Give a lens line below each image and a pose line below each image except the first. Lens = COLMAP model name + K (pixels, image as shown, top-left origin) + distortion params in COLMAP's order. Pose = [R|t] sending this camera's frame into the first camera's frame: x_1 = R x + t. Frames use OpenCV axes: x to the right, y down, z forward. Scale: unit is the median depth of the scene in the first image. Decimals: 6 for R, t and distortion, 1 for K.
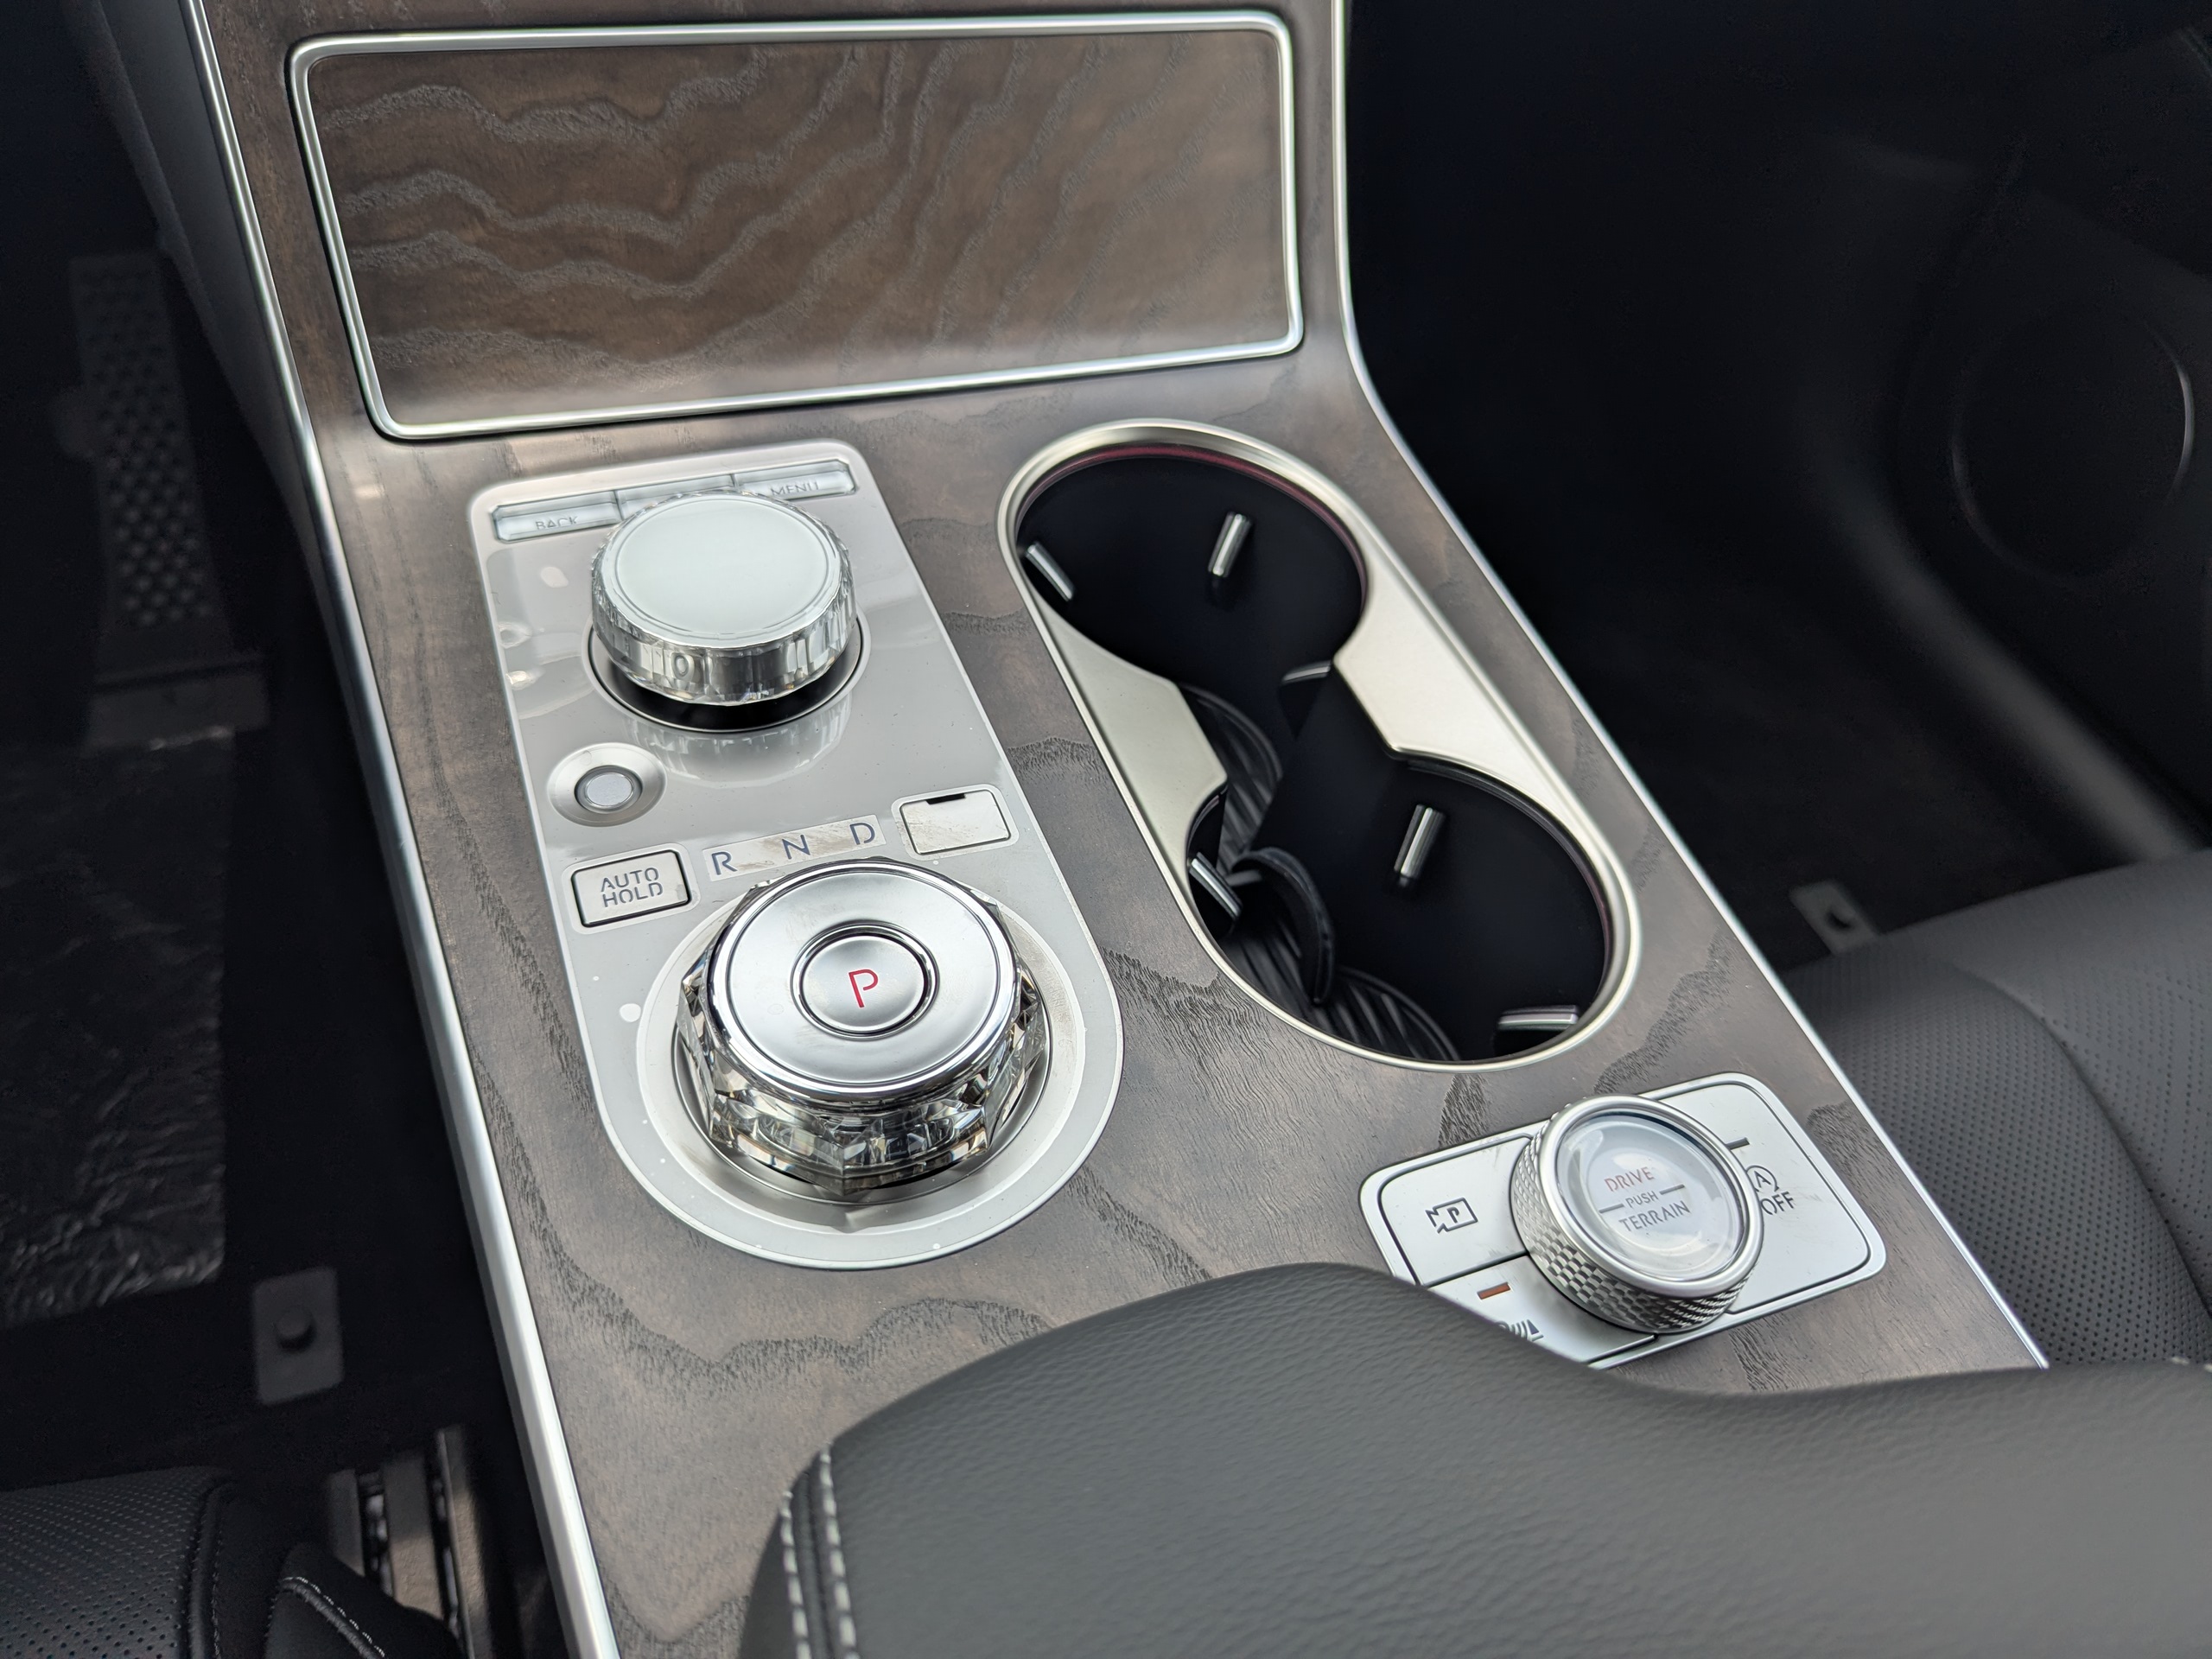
lens RADIAL K [[1613.4, 0, 1073.4], [0, 1613.4, 825.4], [0, 0, 1]] dist [-0.000116, -0.001477]
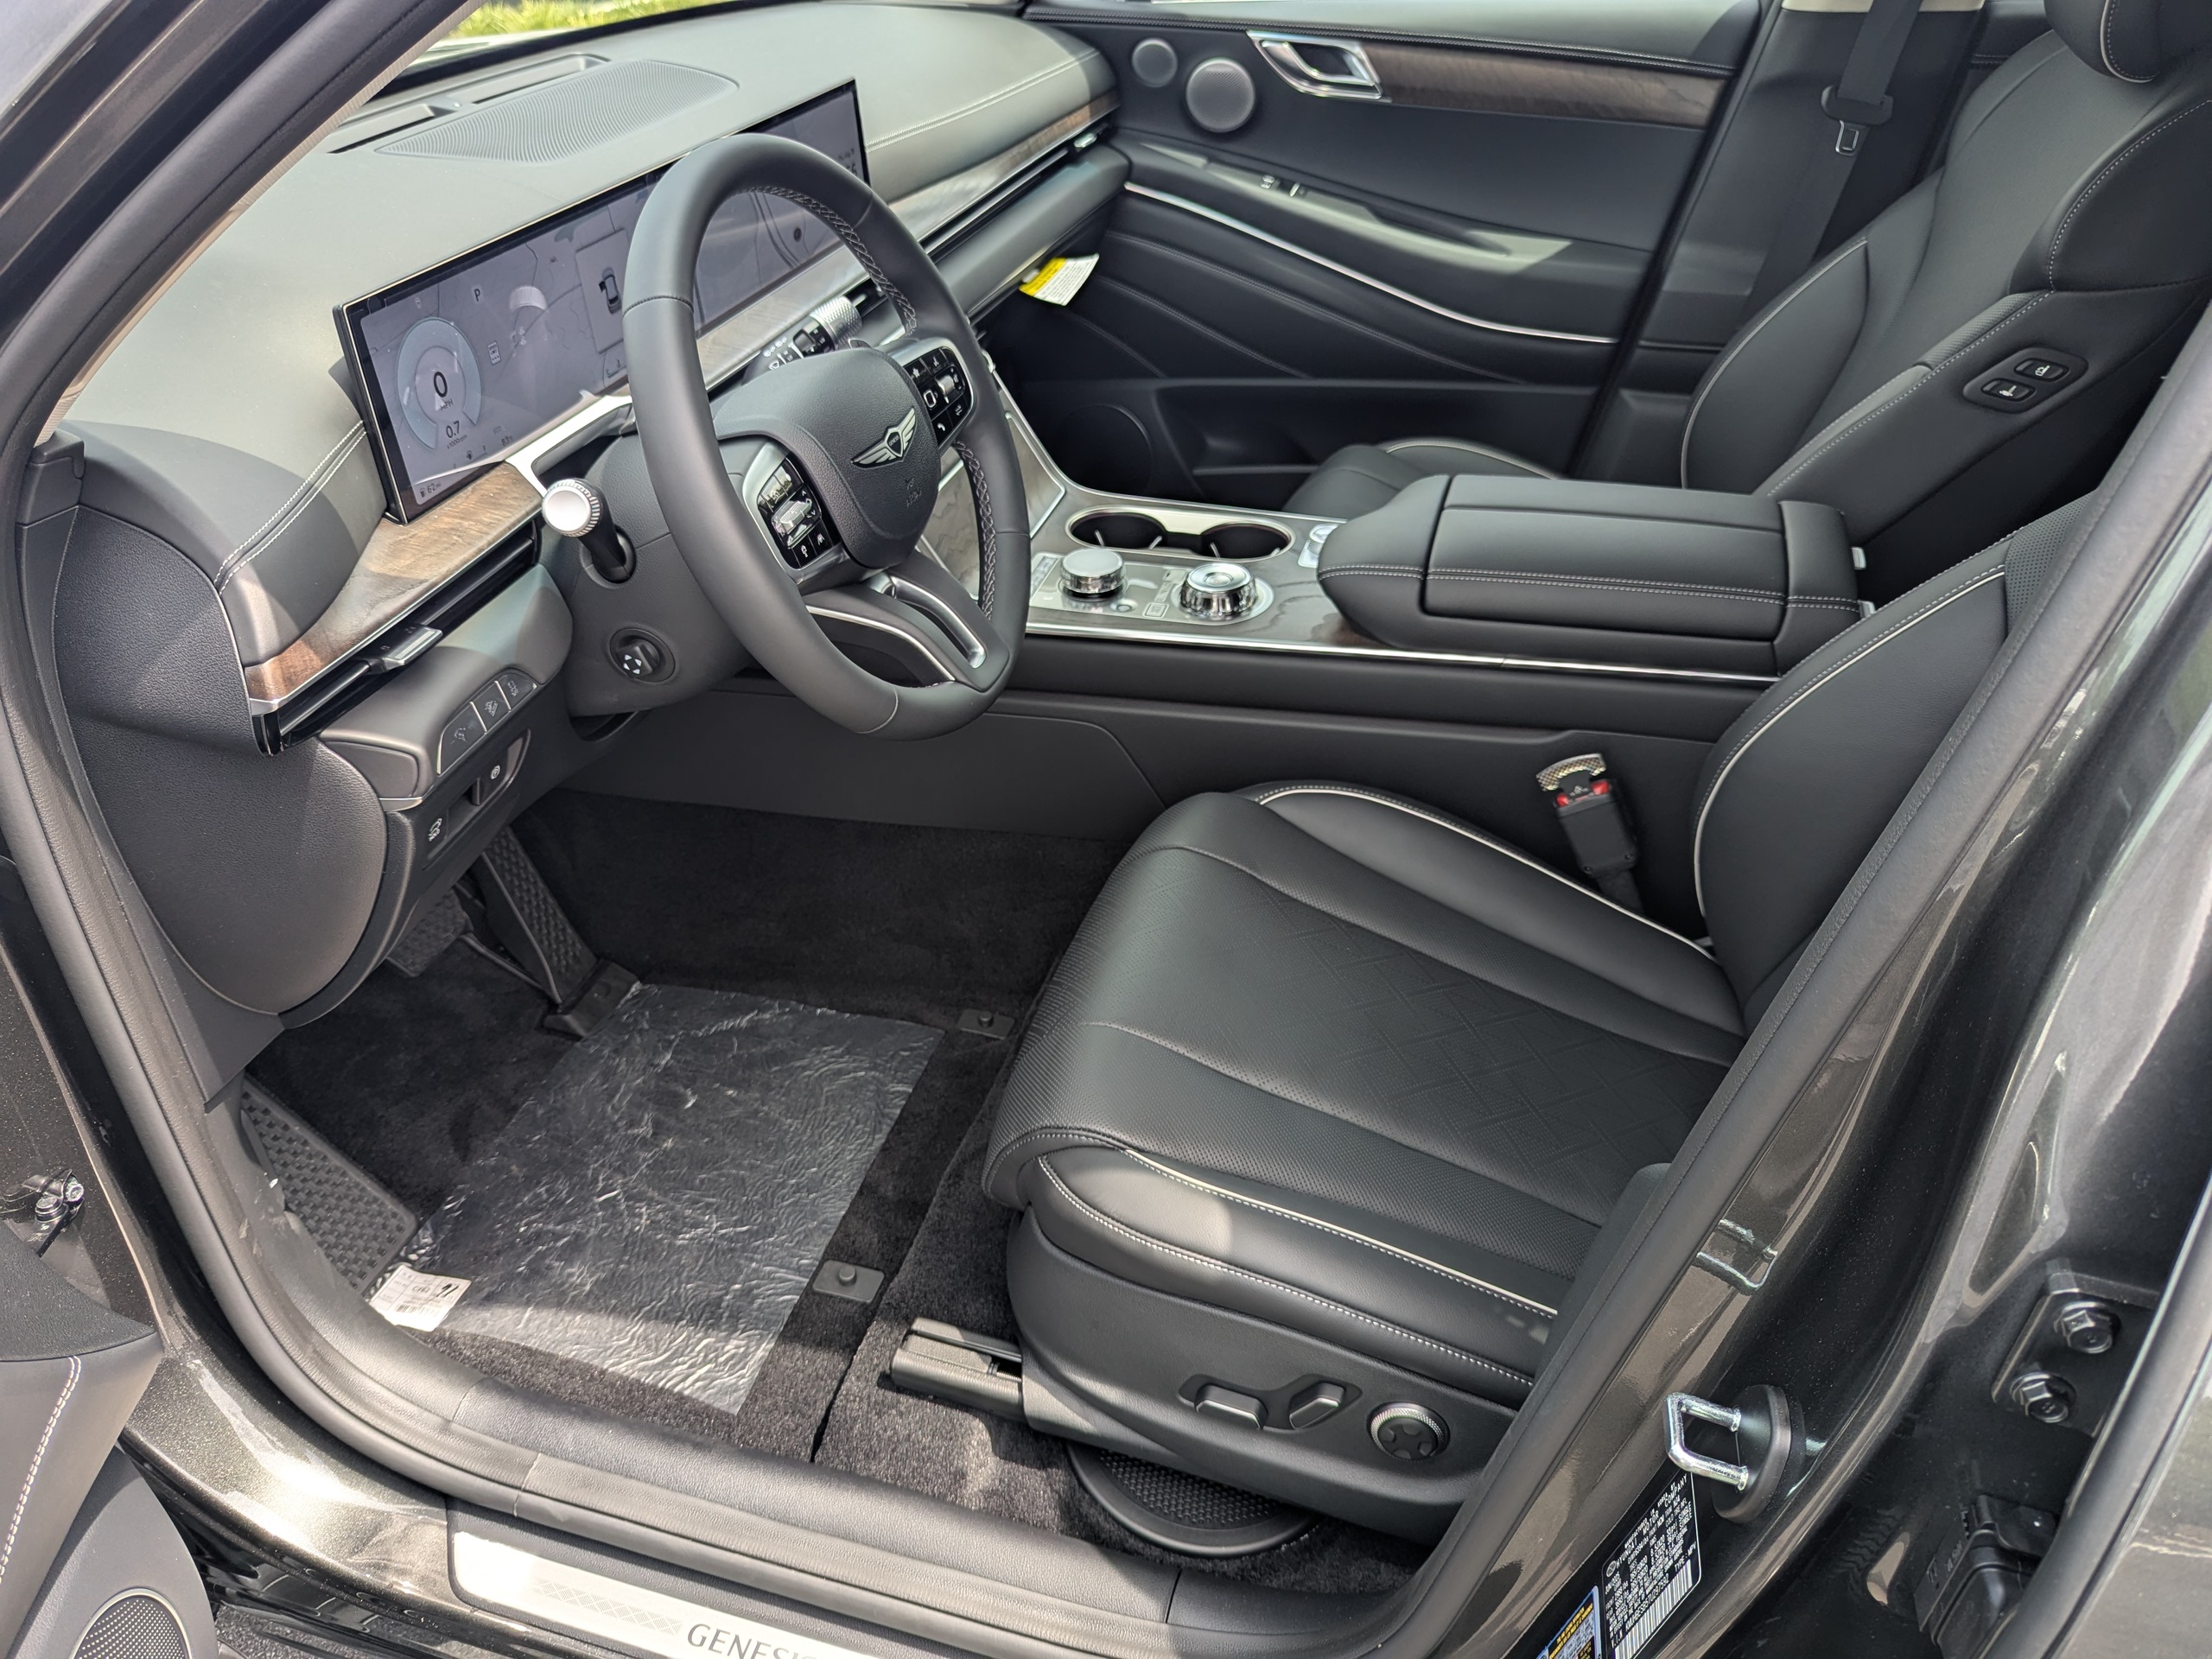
lens RADIAL K [[1587.9, 0, 1084.9], [0, 1587.9, 848.5], [0, 0, 1]] dist [0.037622, -0.057941]
pose [[0.598134, -0.564572, 0.568766, -2.598385], [0.655867, 0.752690, 0.057408, 0.126899], [-0.460515, 0.338698, 0.820494, -1.799456]]
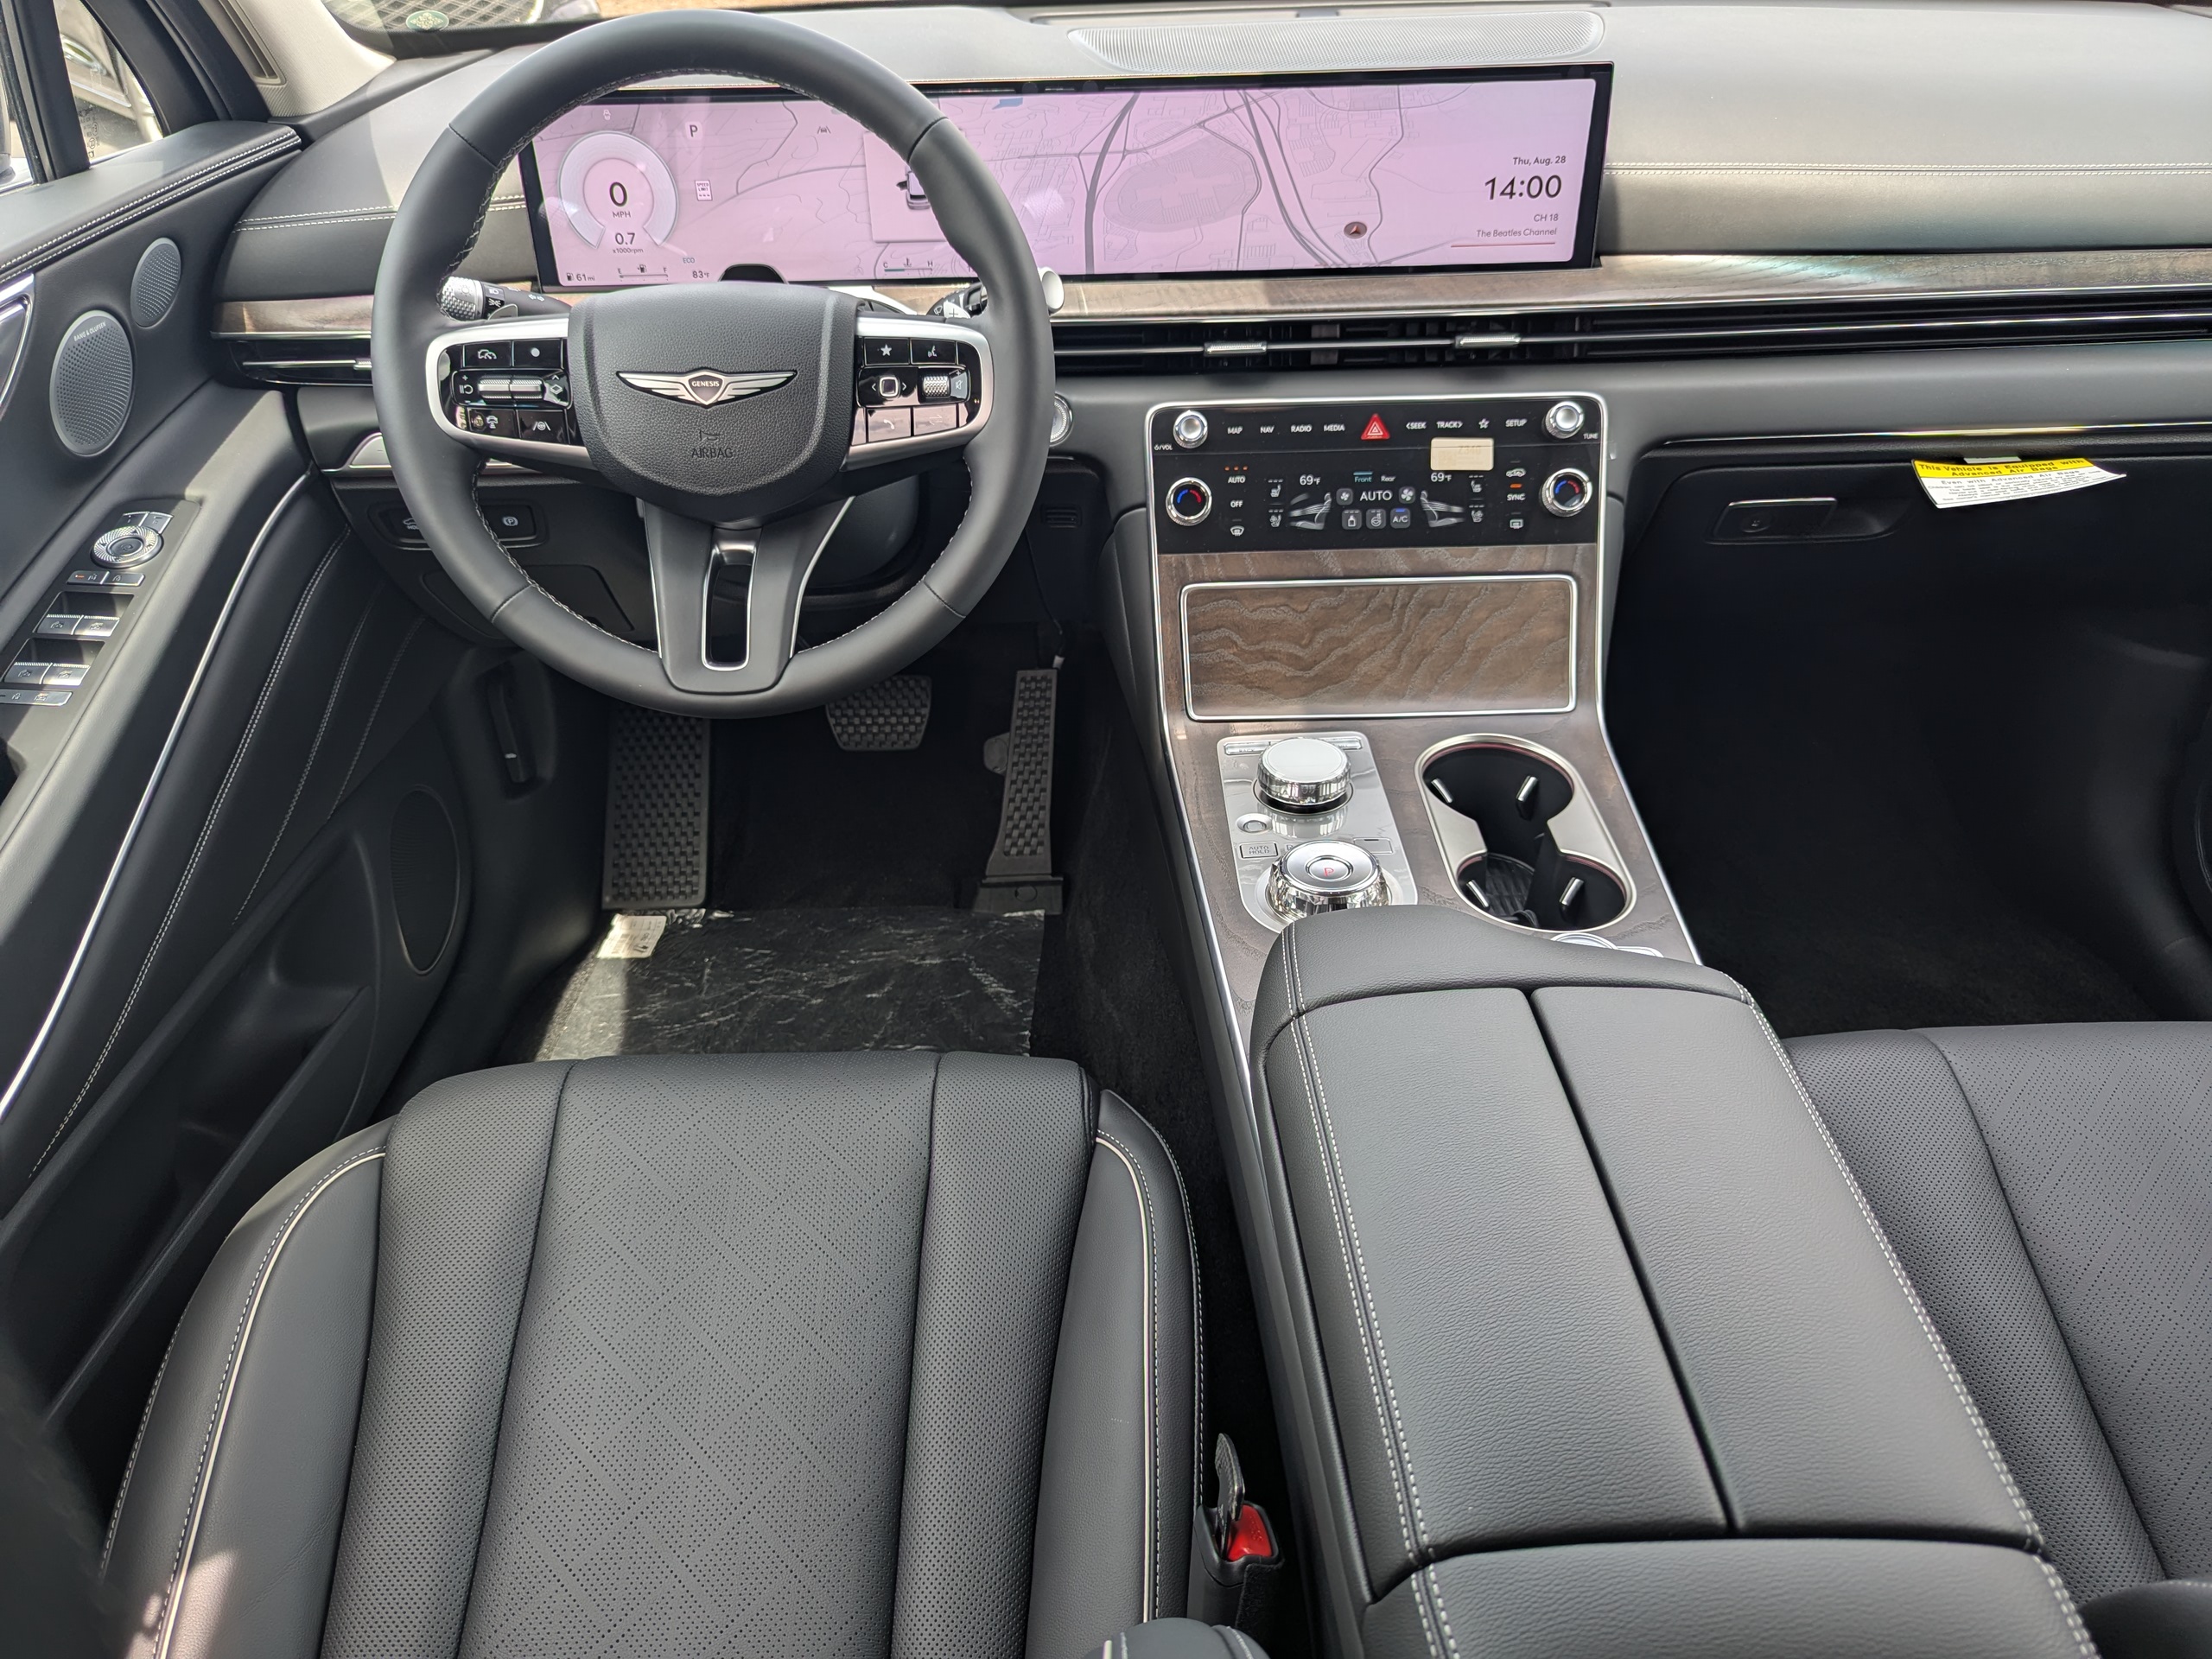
lens RADIAL K [[1587.9, 0, 1084.9], [0, 1587.9, 848.5], [0, 0, 1]] dist [0.037622, -0.057941]
pose [[0.926731, 0.072813, -0.368603, 0.411525], [-0.166748, 0.958840, -0.229827, 0.615580], [0.336698, 0.274452, 0.900728, -1.415144]]
